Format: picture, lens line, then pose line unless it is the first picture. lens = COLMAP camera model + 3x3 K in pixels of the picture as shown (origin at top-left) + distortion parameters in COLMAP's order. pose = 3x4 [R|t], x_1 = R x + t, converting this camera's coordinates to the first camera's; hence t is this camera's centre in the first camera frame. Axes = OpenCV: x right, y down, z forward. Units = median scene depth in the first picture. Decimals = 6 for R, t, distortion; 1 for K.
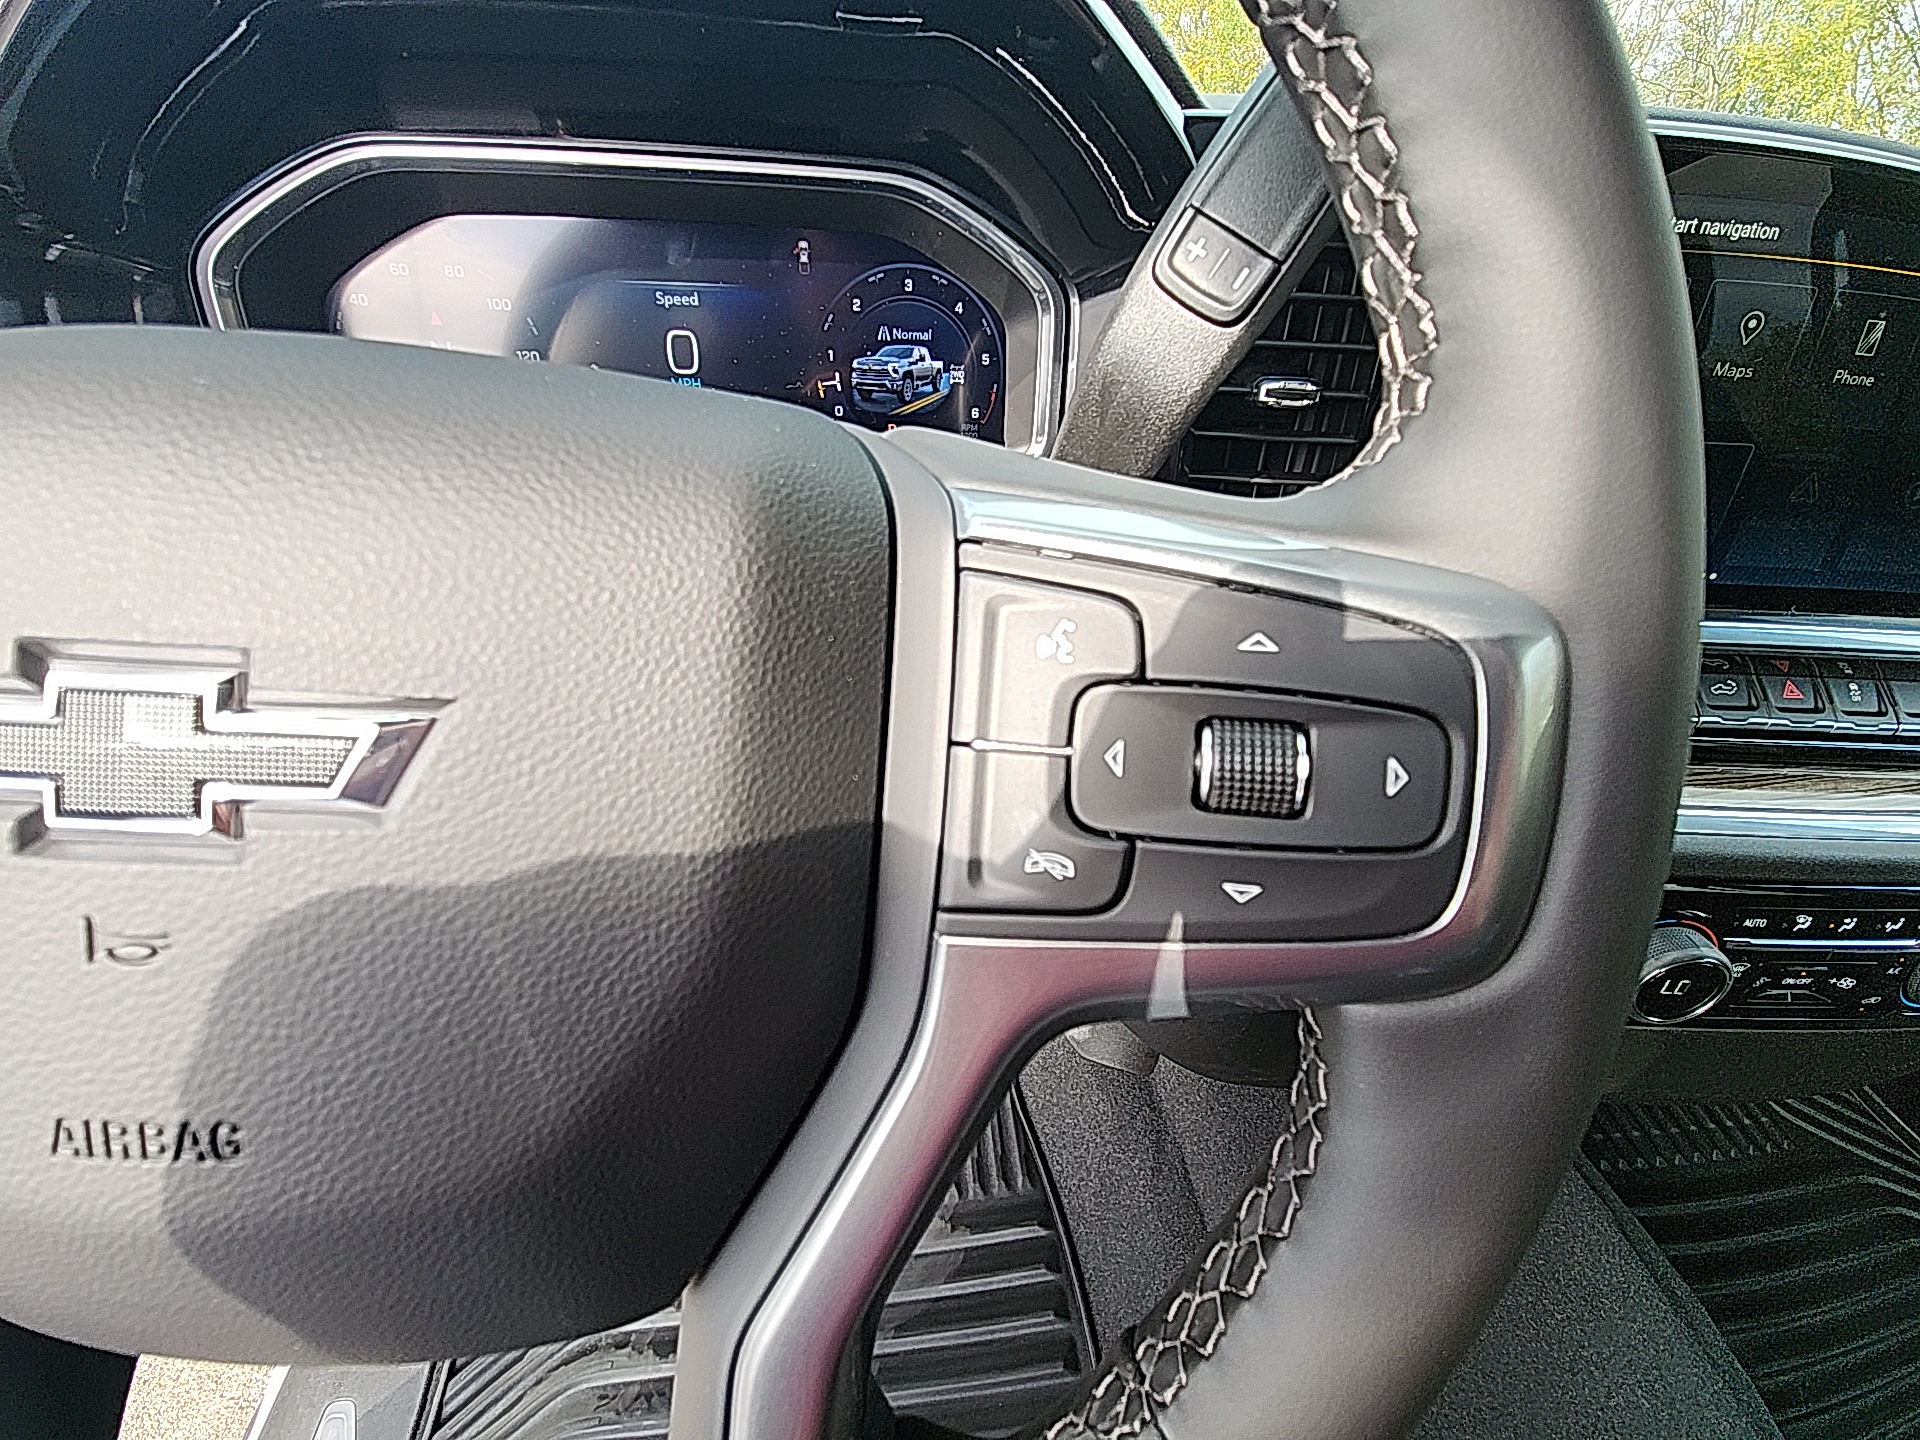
lens RADIAL K [[765.5, 0, 952.2], [0, 765.5, 708.0], [0, 0, 1]] dist [0.009071, -0.006994]
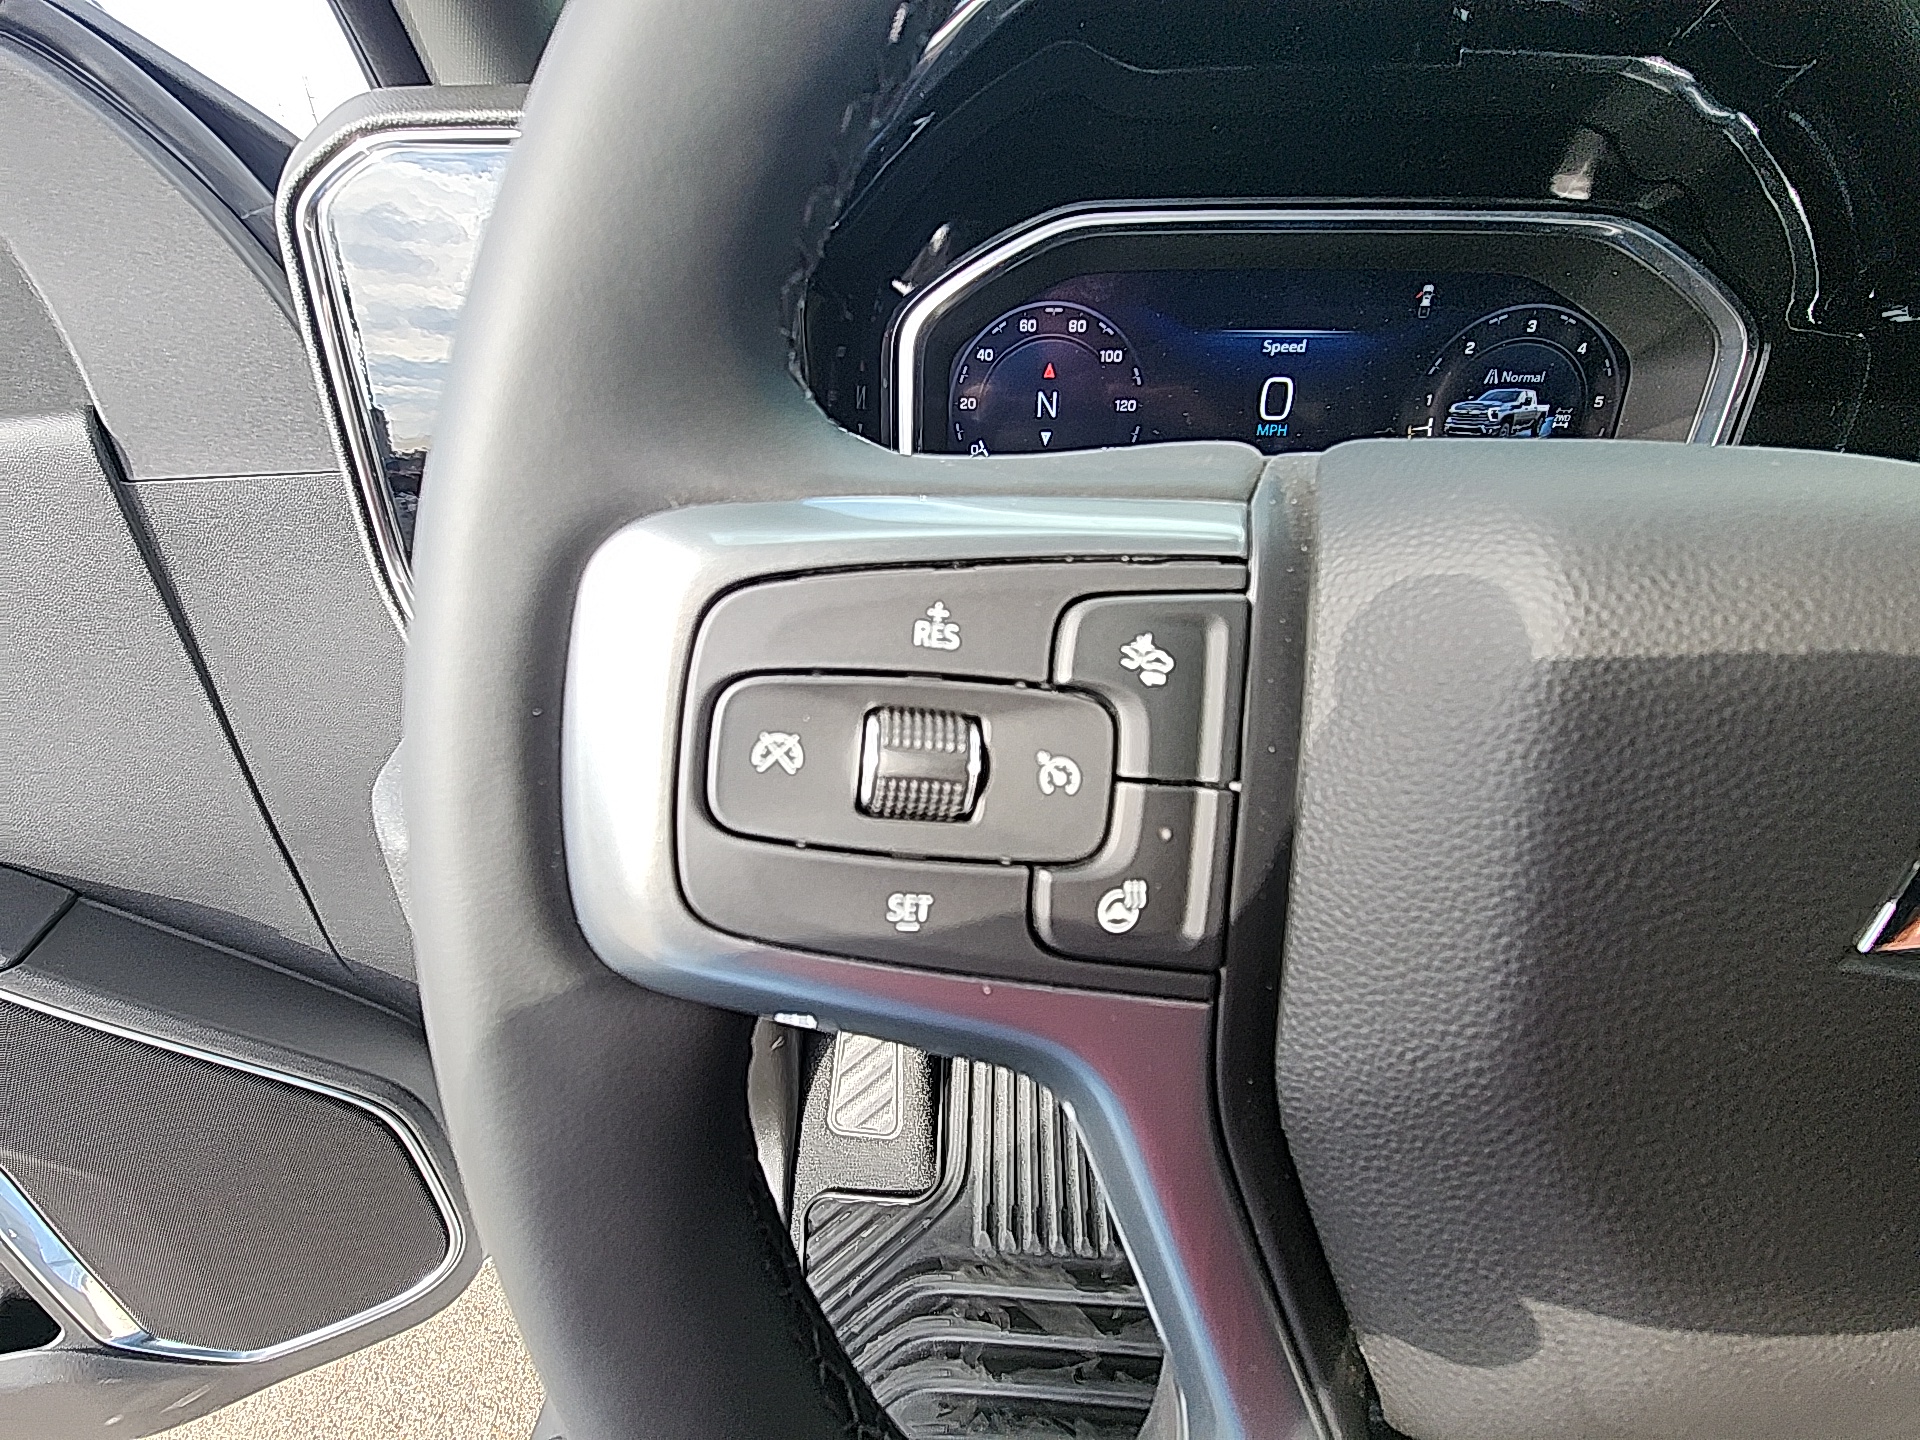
lens RADIAL K [[765.5, 0, 953.5], [0, 765.5, 708.8], [0, 0, 1]] dist [0.009071, -0.006994]
pose [[0.986387, 0.055511, -0.154790, -0.682146], [-0.057503, 0.998310, -0.008415, -0.036162], [0.154062, 0.017201, 0.987911, -0.043334]]
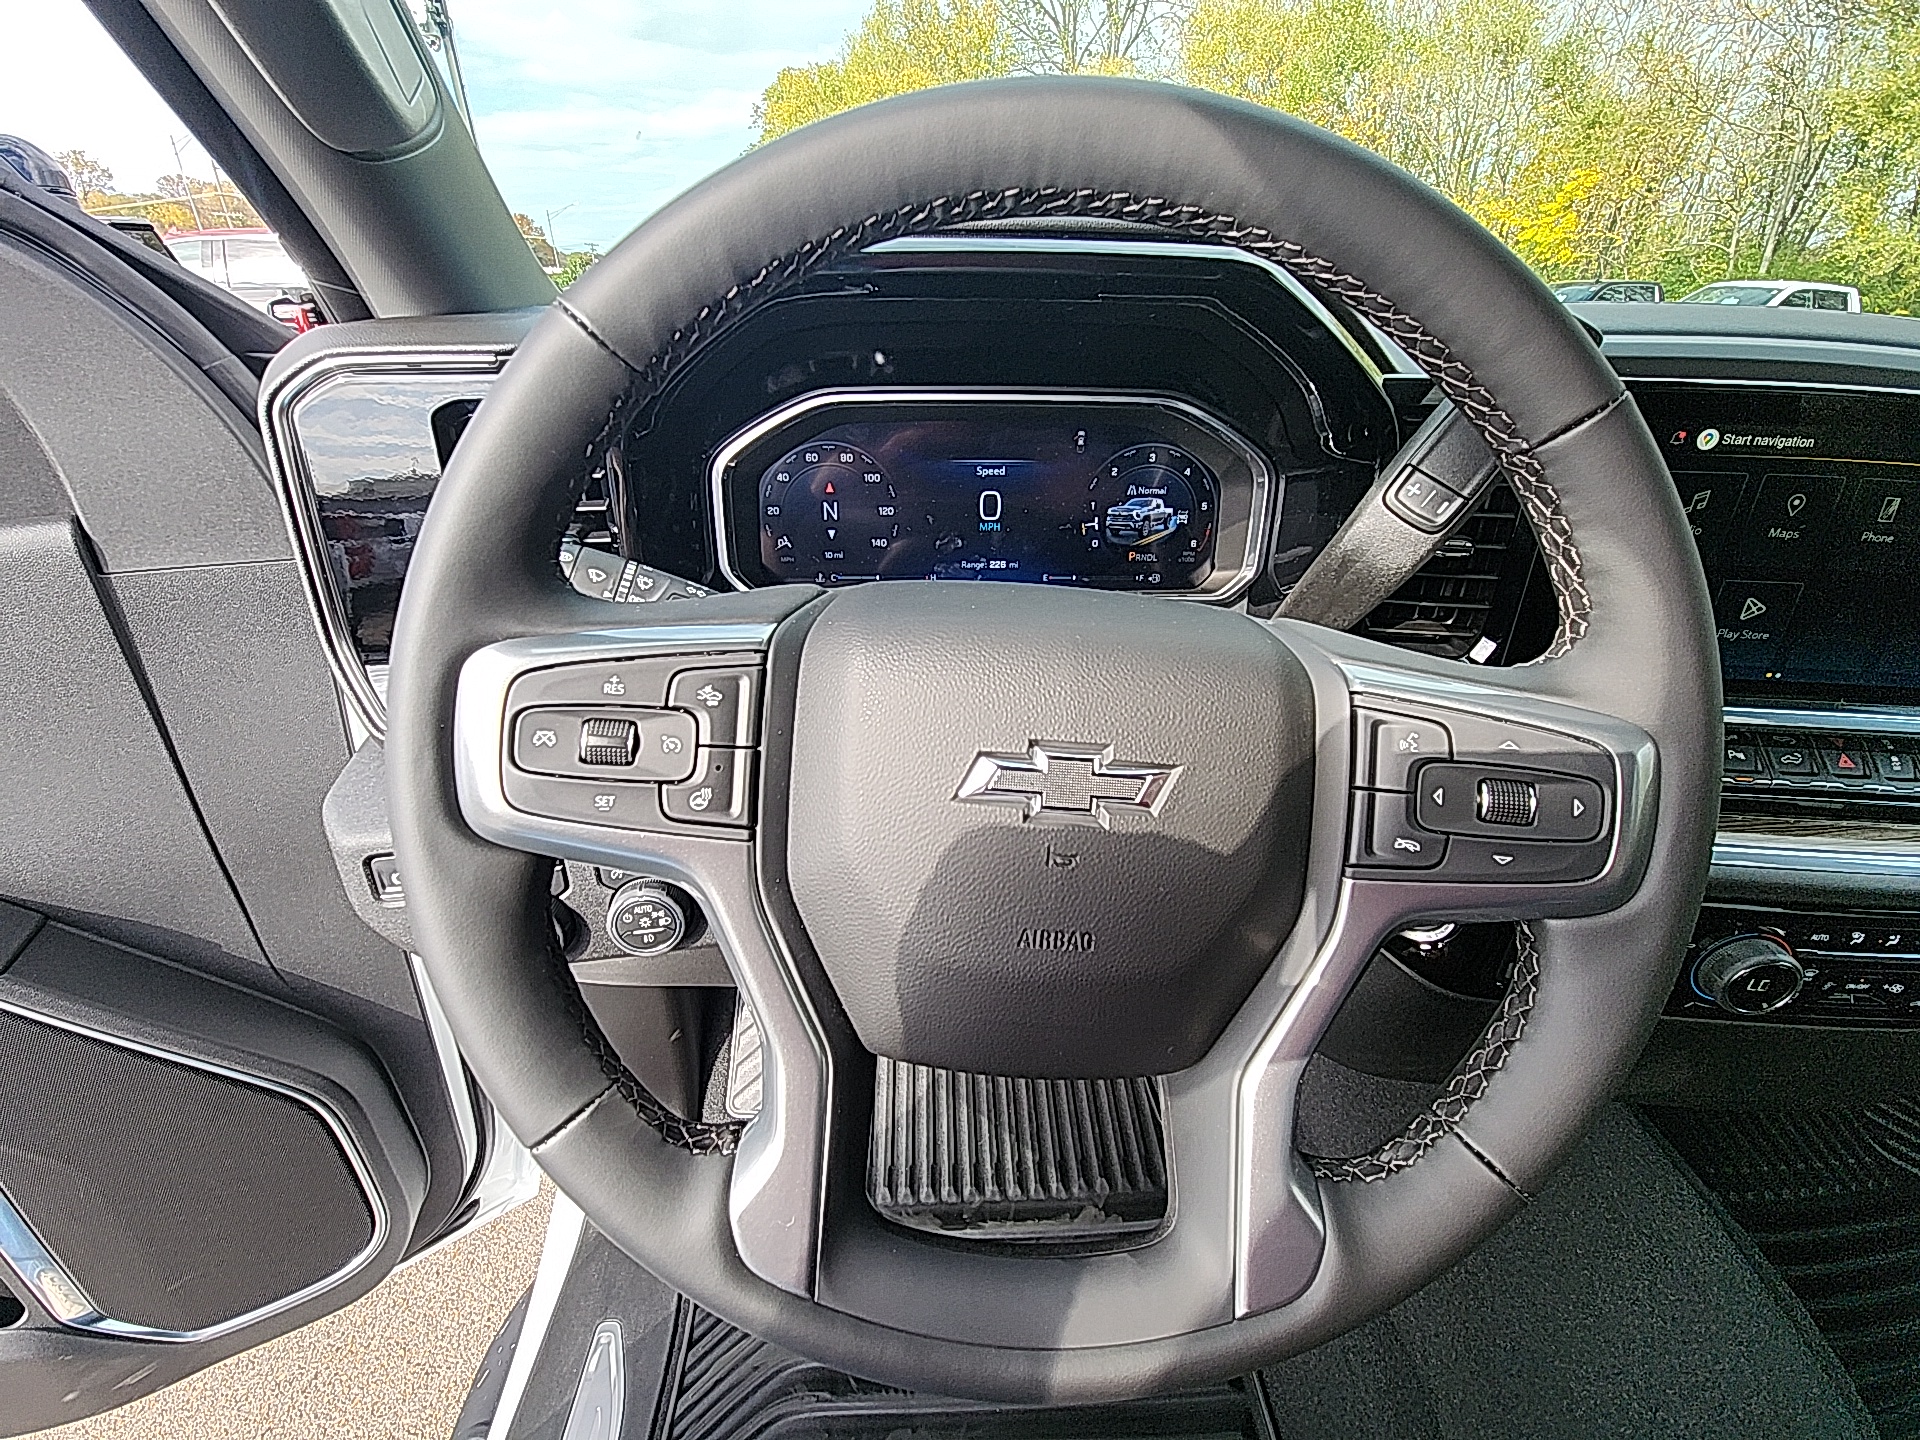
lens RADIAL K [[765.5, 0, 952.8], [0, 765.5, 708.6], [0, 0, 1]] dist [0.009071, -0.006994]
pose [[0.996823, 0.014604, -0.078300, -0.352460], [-0.018846, 0.998379, -0.053711, -0.014522], [0.077389, 0.055016, 0.995482, -0.457012]]
